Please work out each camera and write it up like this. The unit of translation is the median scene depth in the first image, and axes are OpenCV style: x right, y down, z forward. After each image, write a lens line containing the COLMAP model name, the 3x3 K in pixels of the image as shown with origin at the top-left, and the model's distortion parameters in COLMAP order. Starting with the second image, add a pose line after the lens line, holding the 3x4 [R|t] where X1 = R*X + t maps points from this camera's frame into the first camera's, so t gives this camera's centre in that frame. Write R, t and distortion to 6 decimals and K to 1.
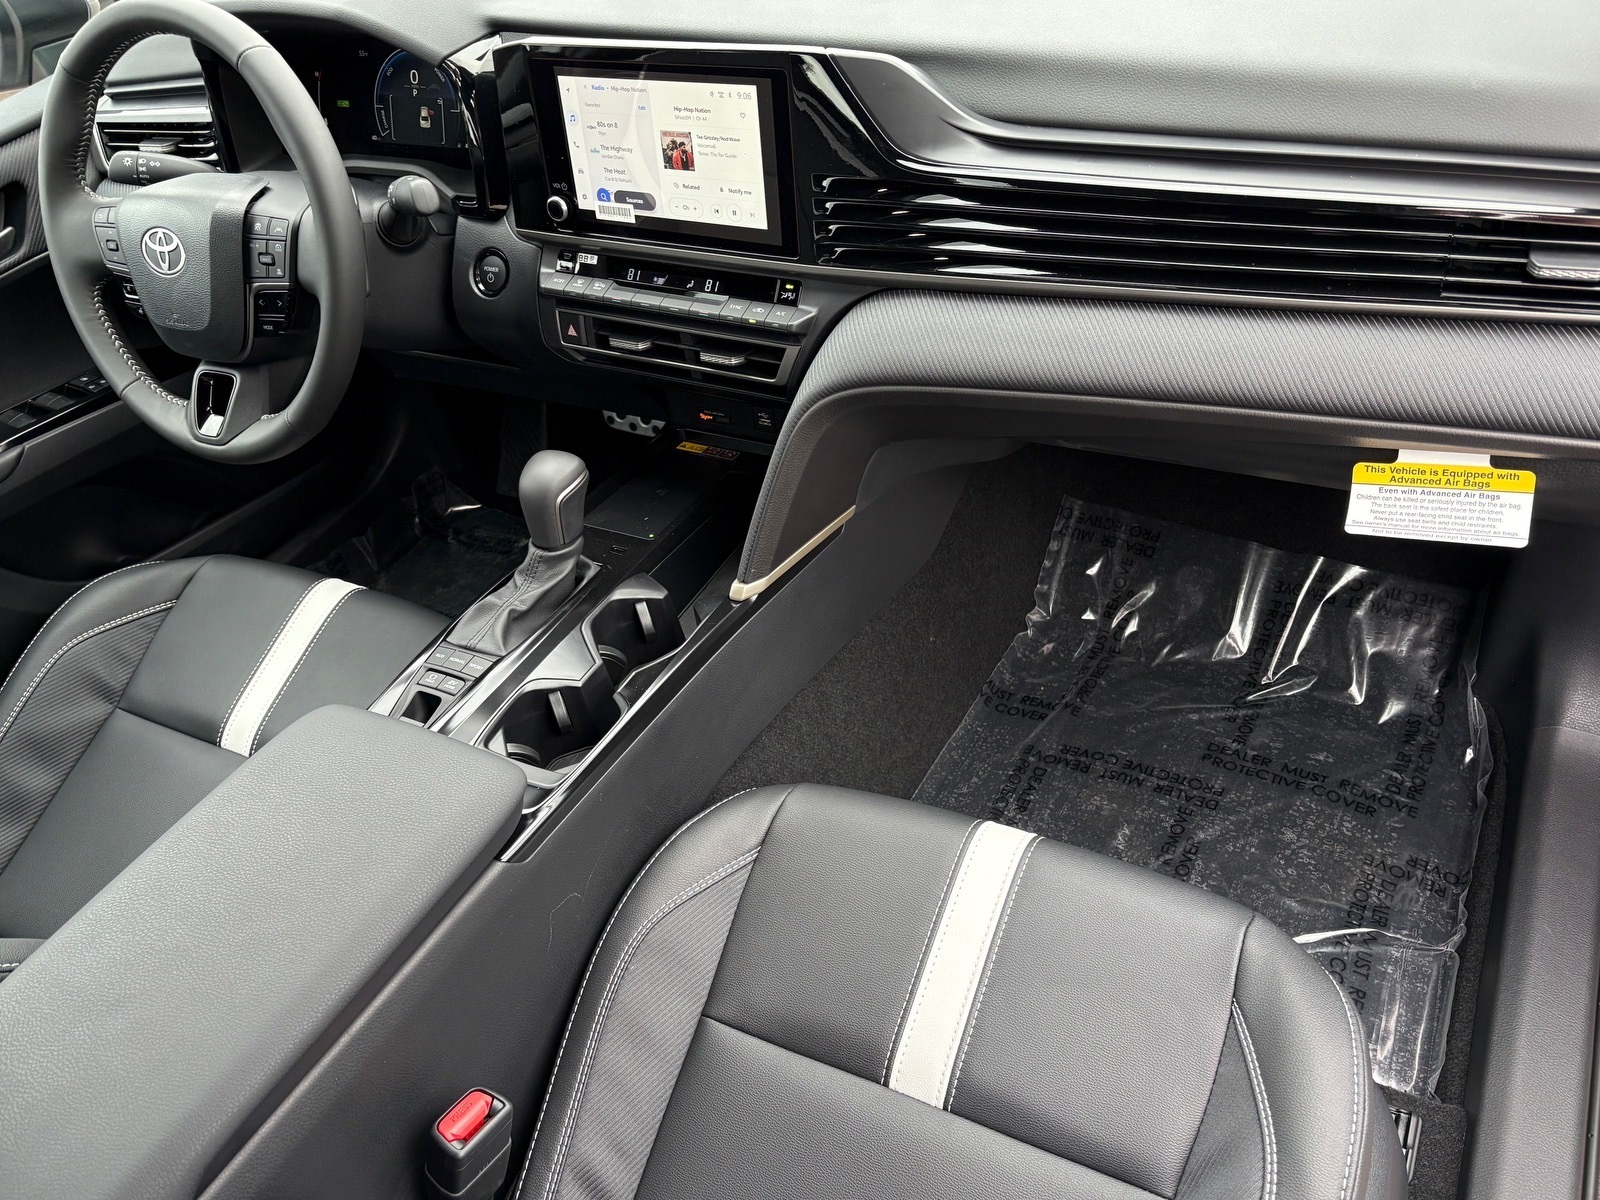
lens RADIAL K [[1245.3, 0, 807.4], [0, 1245.3, 608.4], [0, 0, 1]] dist [0.010558, -0.003720]
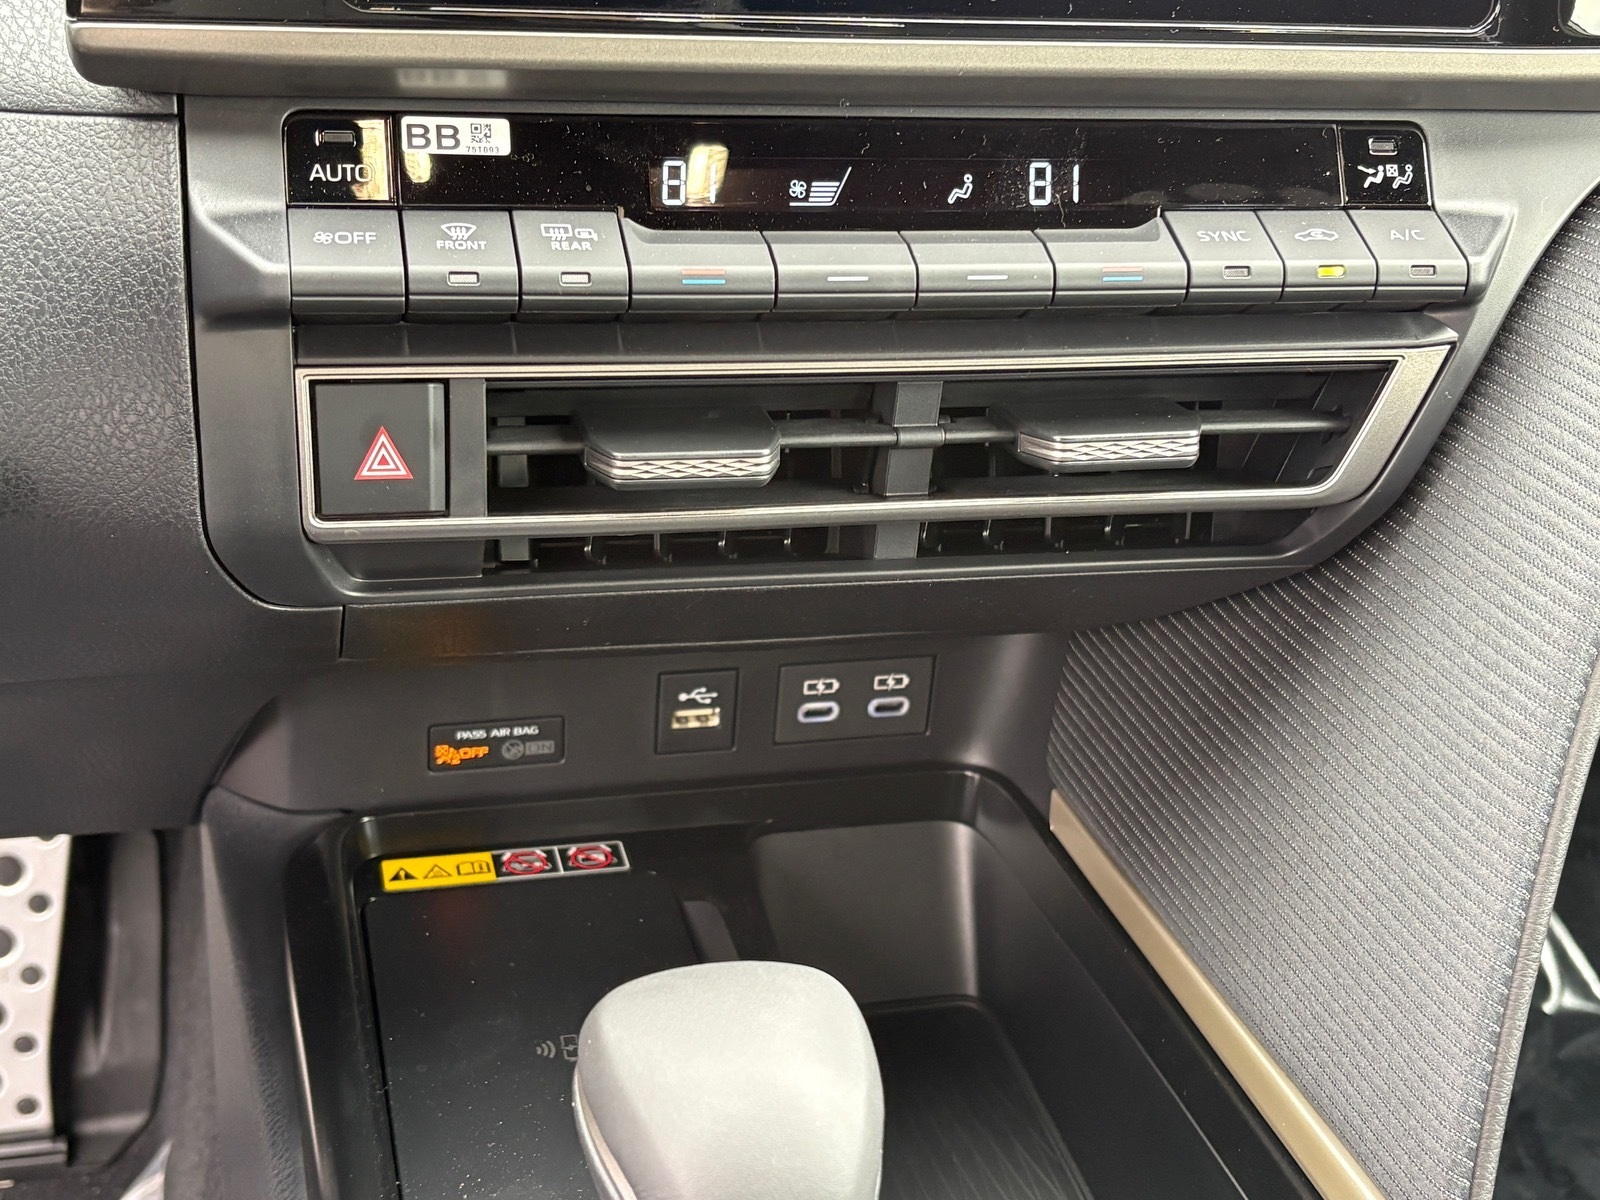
lens RADIAL K [[2122.6, 0, 791.2], [0, 2122.6, 598.7], [0, 0, 1]] dist [0.181676, -0.705671]
pose [[0.720019, -0.171493, 0.672431, -0.426307], [0.298890, 0.951138, -0.077470, -0.156151], [-0.626289, 0.256762, 0.736094, 0.719271]]
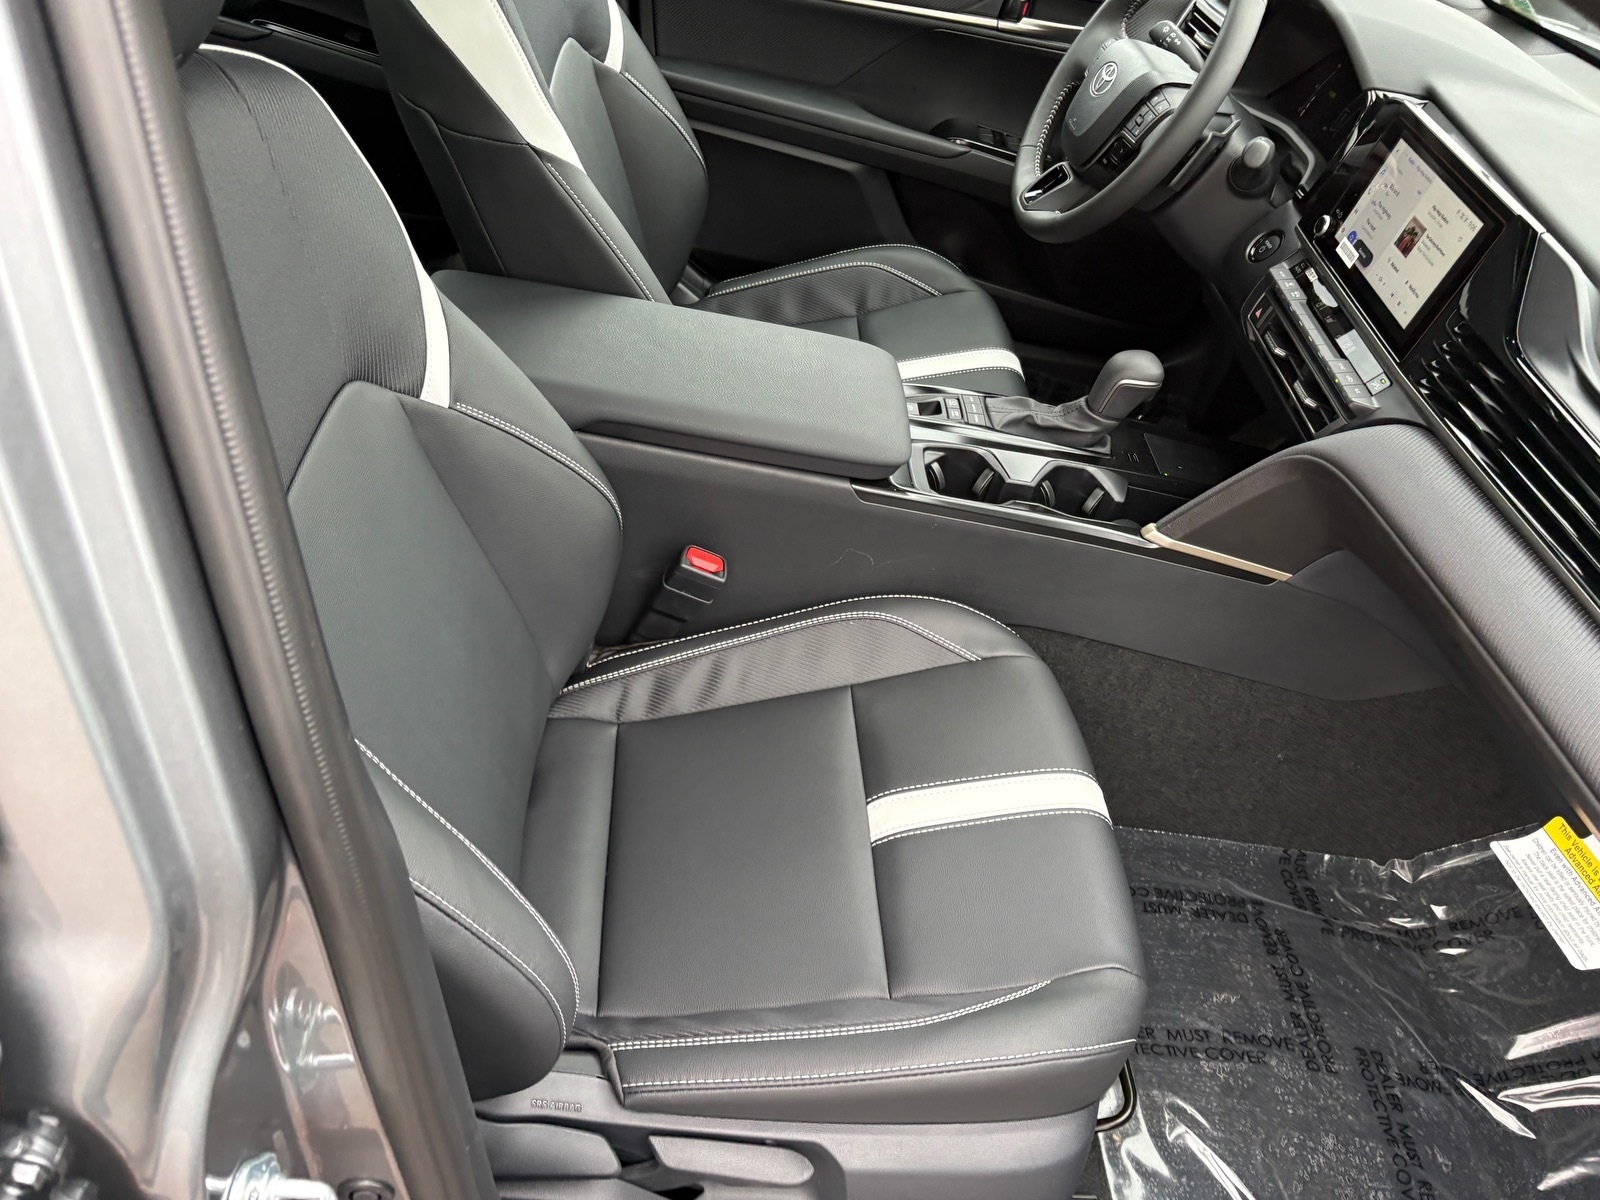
lens RADIAL K [[1258.7, 0, 800.0], [0, 1258.7, 600.0], [0, 0, 1]] dist [0.012684, 0.001053]
pose [[0.461441, 0.736107, -0.495195, 0.436776], [-0.745852, 0.624125, 0.232749, -0.004608], [0.480392, 0.261942, 0.837025, -0.161713]]
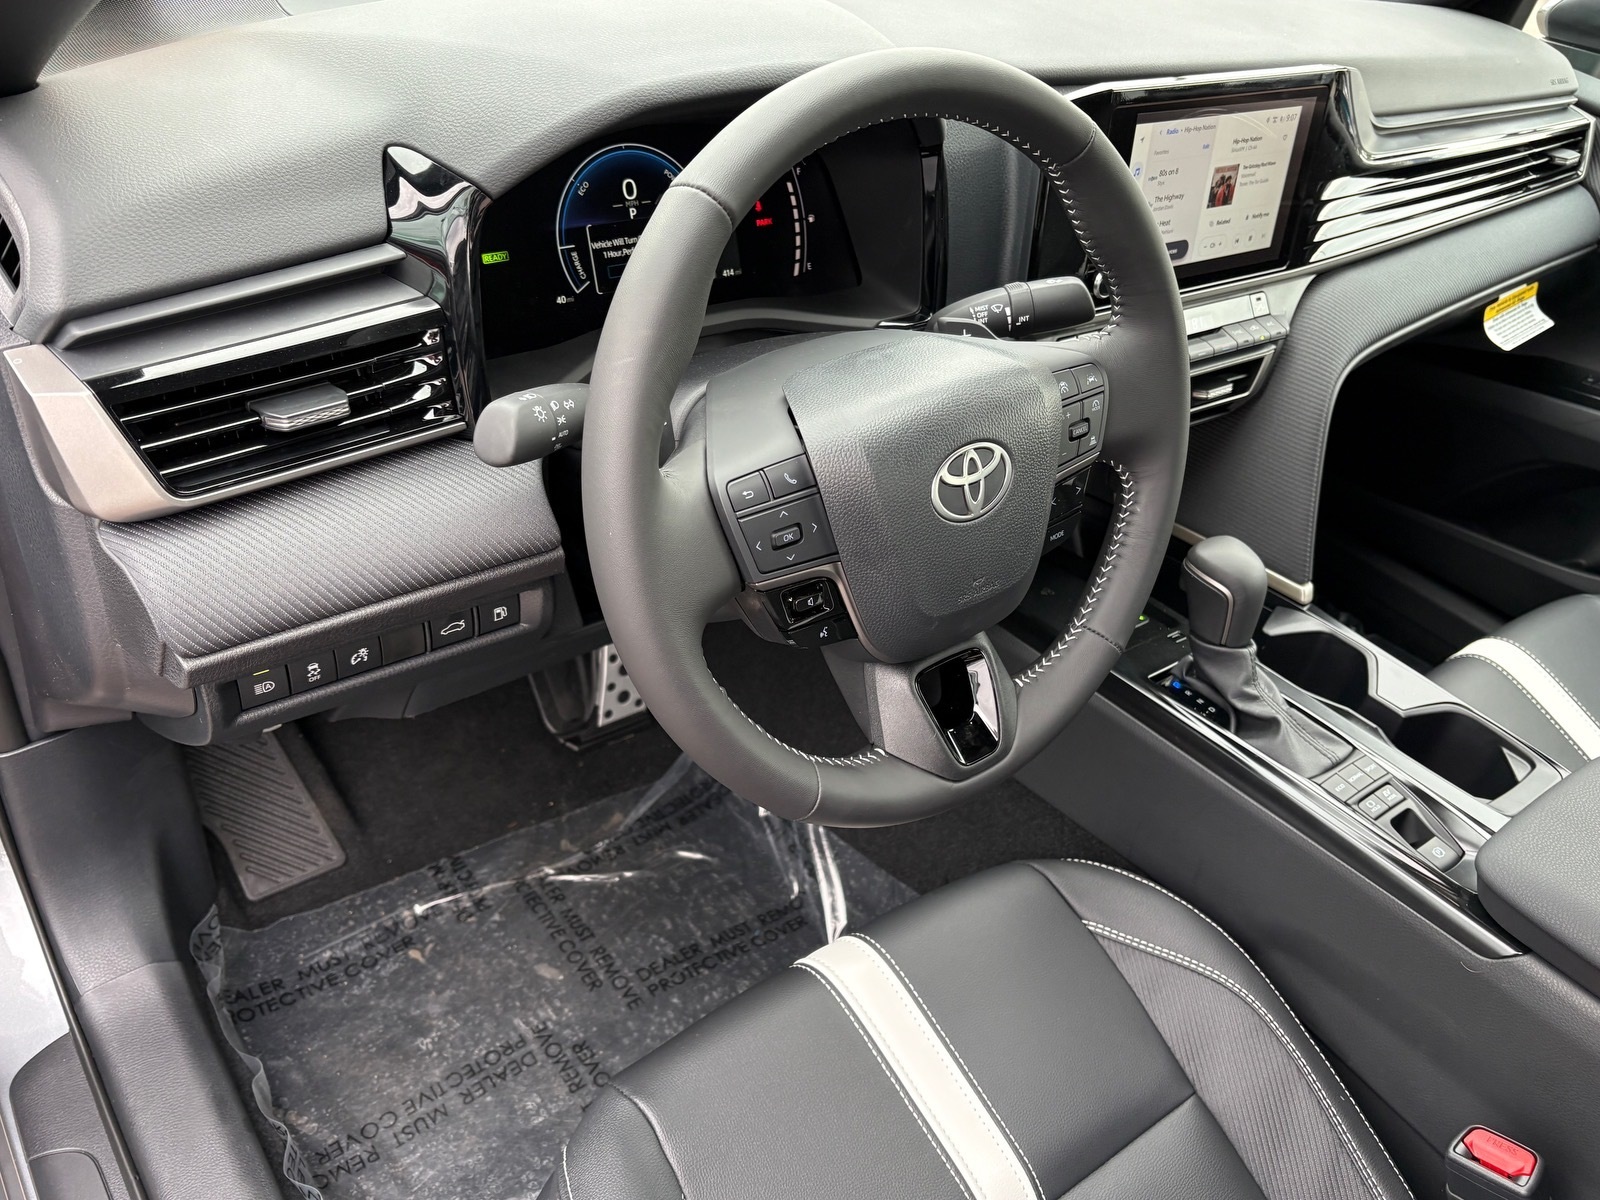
lens RADIAL K [[1245.3, 0, 807.4], [0, 1245.3, 608.4], [0, 0, 1]] dist [0.010558, -0.003720]
pose [[0.398244, -0.397301, 0.826773, -1.071601], [0.451875, 0.869350, 0.200100, -0.393472], [-0.798255, 0.293910, 0.525744, 0.792194]]
